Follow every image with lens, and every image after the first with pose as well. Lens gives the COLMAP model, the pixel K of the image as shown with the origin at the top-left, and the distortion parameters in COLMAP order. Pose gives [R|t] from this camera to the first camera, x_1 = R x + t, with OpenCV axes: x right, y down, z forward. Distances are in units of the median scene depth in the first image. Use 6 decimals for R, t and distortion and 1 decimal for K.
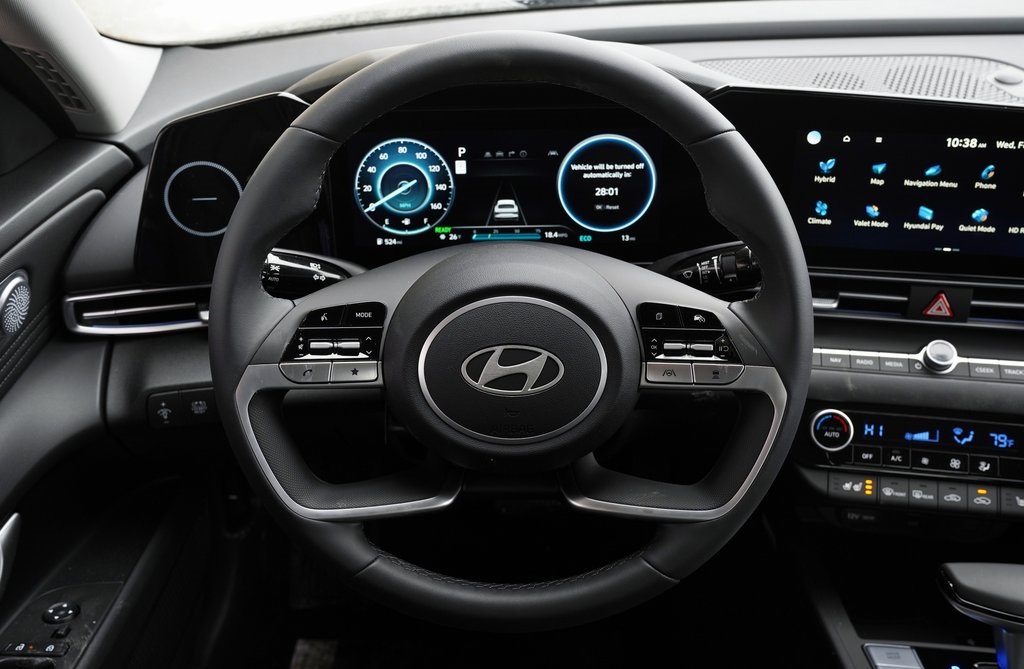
lens RADIAL K [[1024.9, 0, 476.3], [0, 1024.9, 318.9], [0, 0, 1]] dist [0.035311, 0.000000]
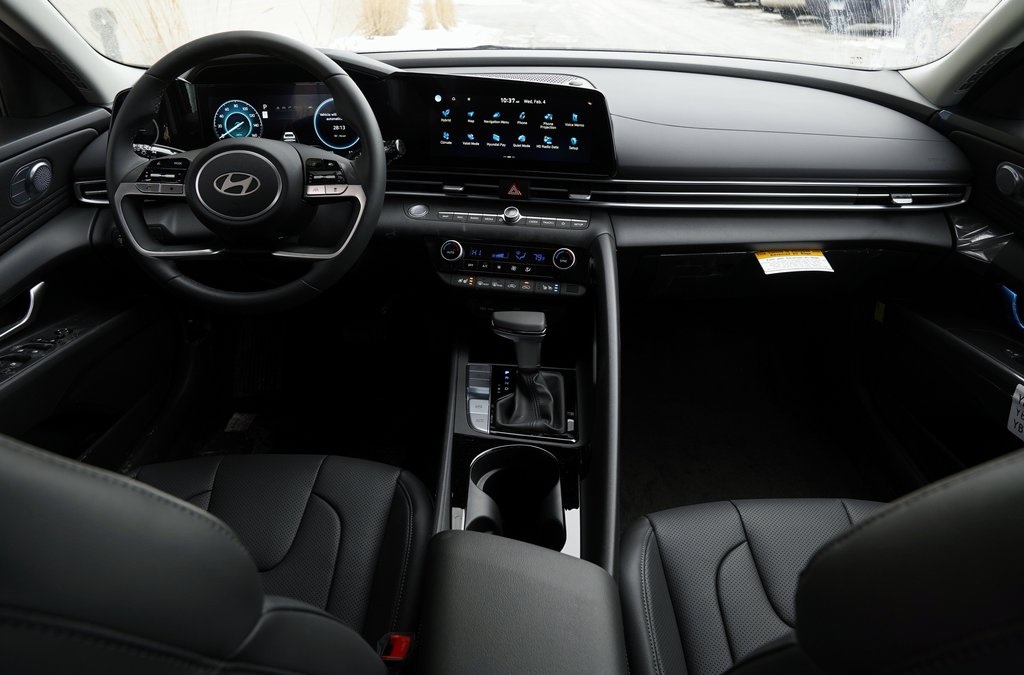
lens RADIAL K [[771.8, 0, 536.3], [0, 771.8, 355.9], [0, 0, 1]] dist [-0.120093, 0.083038]
pose [[0.999604, 0.019236, -0.020541, 0.537469], [-0.019495, 0.999732, -0.012483, 0.319698], [0.020295, 0.012879, 0.999711, -0.428651]]
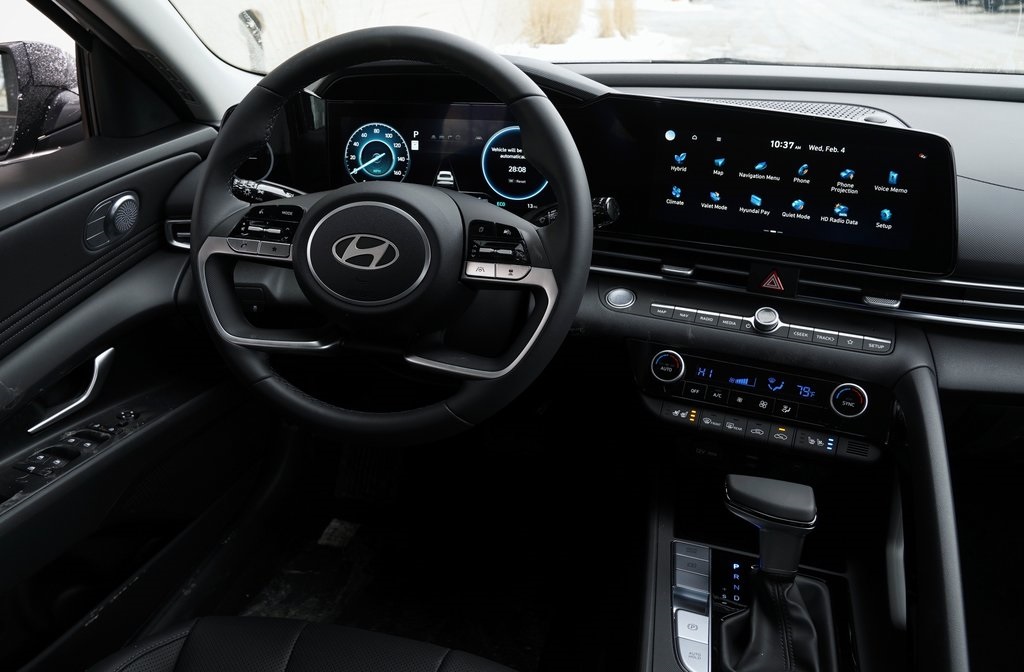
lens RADIAL K [[842.9, 0, 440.7], [0, 842.9, 356.4], [0, 0, 1]] dist [-0.114330, 0.058542]
pose [[0.949006, 0.119515, -0.291727, 0.379557], [-0.134901, 0.990305, -0.033131, 0.167797], [0.284939, 0.070796, 0.955928, -0.059702]]
